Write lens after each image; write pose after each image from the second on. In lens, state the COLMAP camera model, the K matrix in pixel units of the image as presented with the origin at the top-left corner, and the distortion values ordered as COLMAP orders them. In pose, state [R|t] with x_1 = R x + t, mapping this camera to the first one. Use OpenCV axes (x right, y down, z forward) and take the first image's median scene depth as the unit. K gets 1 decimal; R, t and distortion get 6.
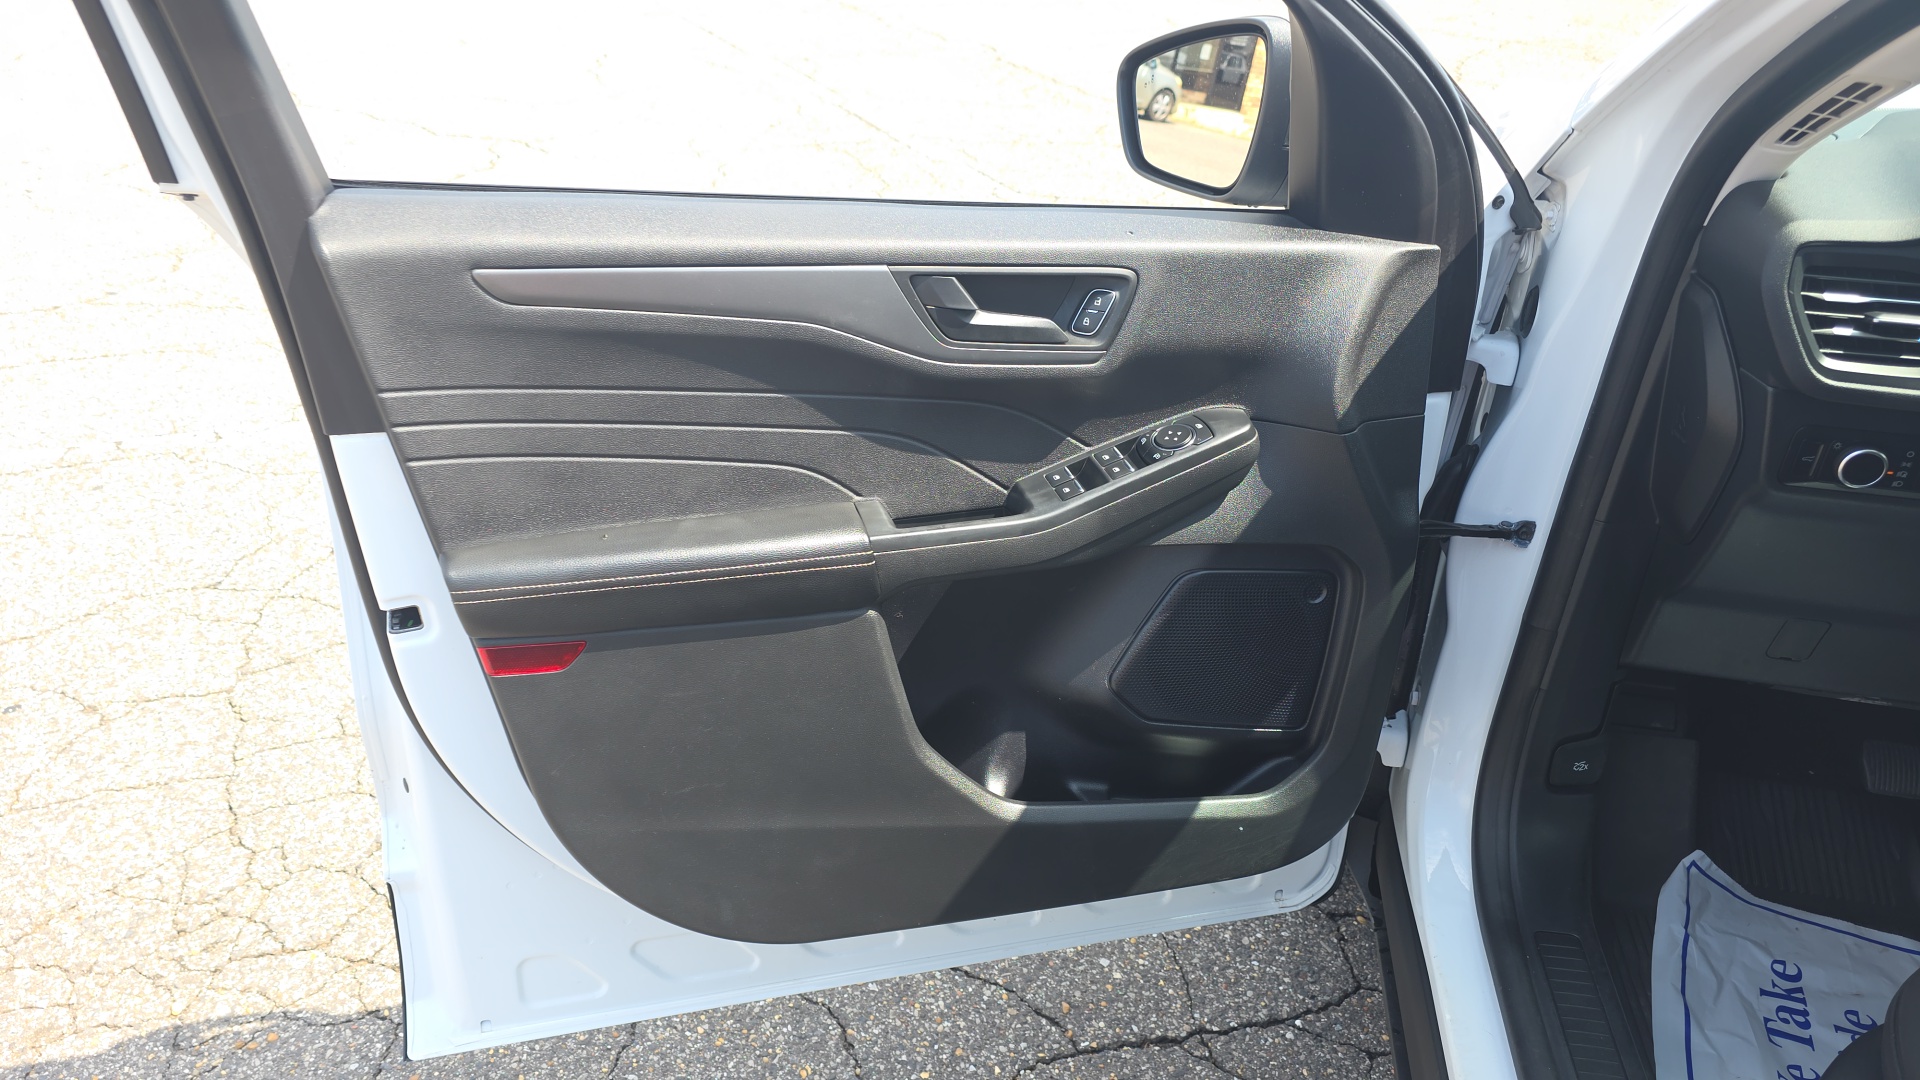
lens RADIAL K [[1323.2, 0, 955.6], [0, 1323.2, 540.9], [0, 0, 1]] dist [0.051821, -0.054791]
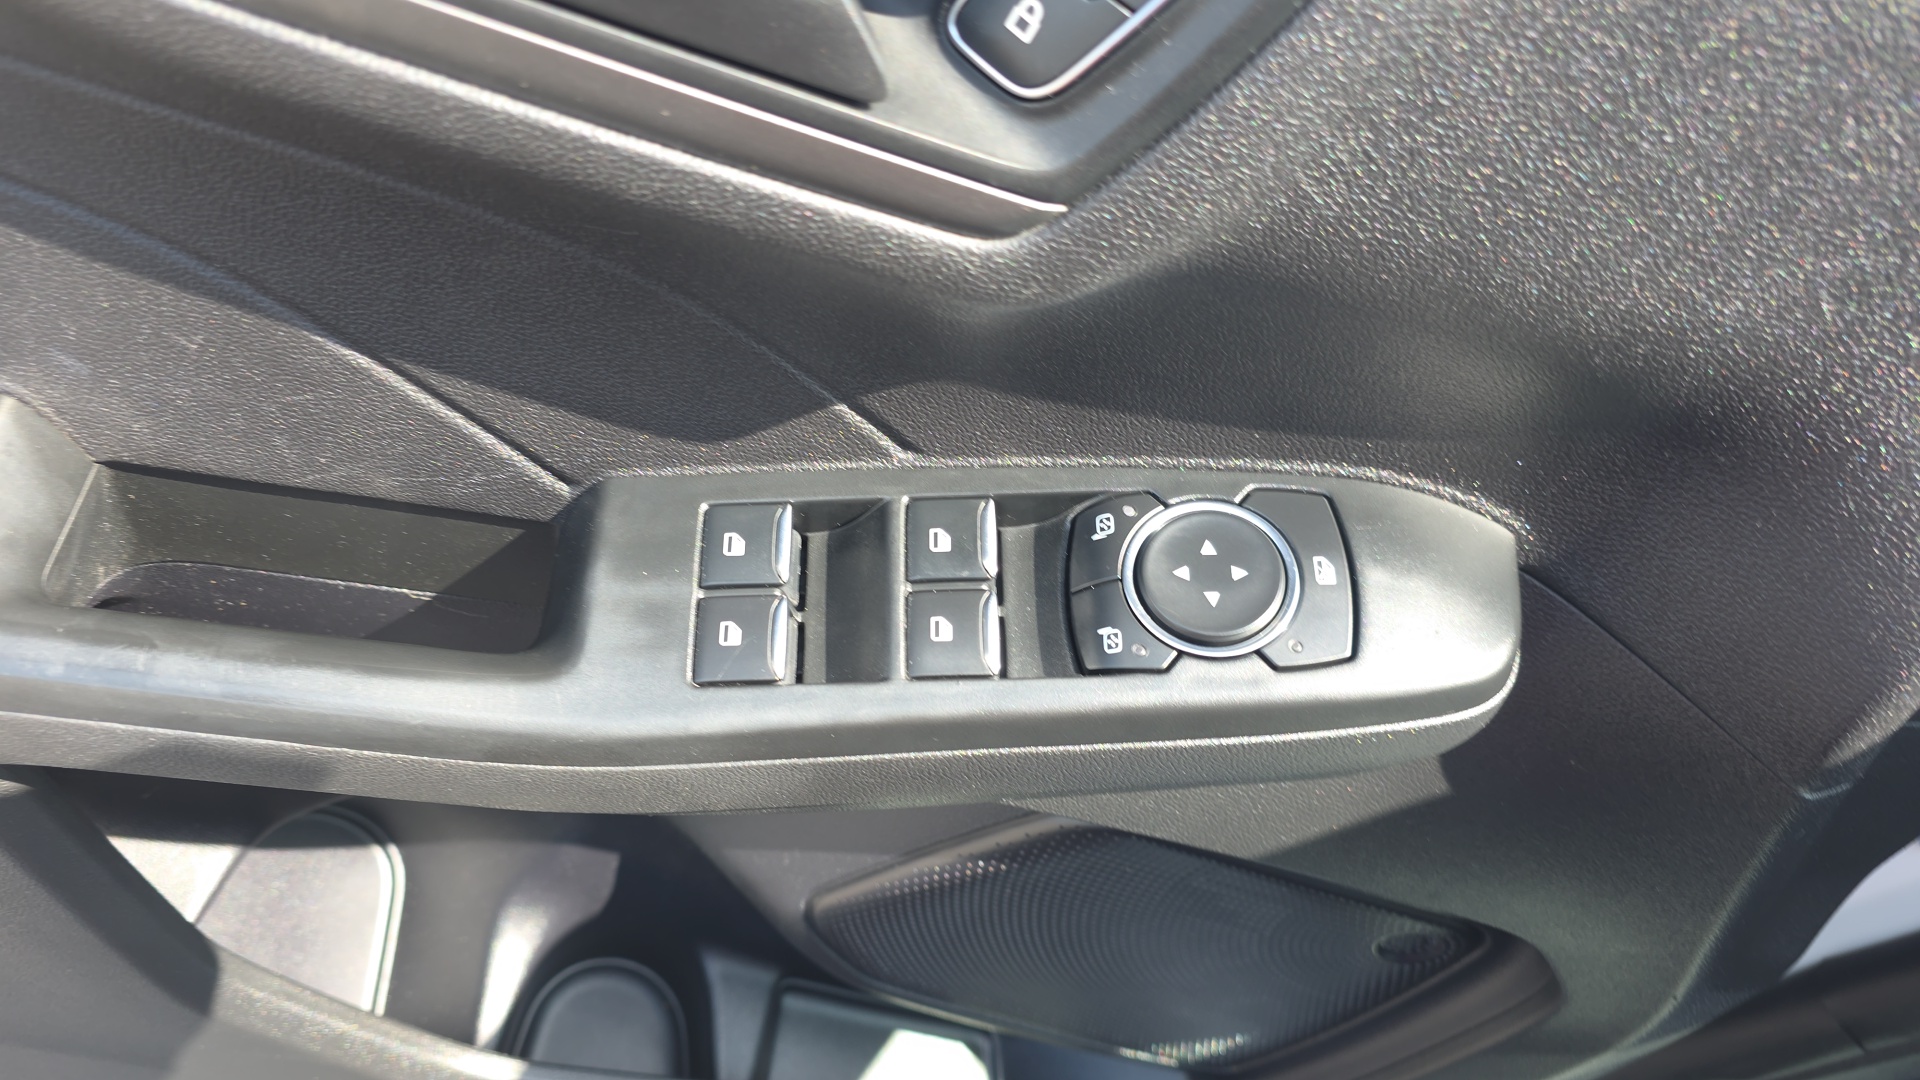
lens RADIAL K [[1323.2, 0, 955.6], [0, 1323.2, 540.9], [0, 0, 1]] dist [0.051821, -0.054791]
pose [[0.930505, 0.360661, 0.063908, 0.100221], [-0.349901, 0.823671, 0.446245, -0.180448], [0.108304, -0.437595, 0.892626, 0.769630]]
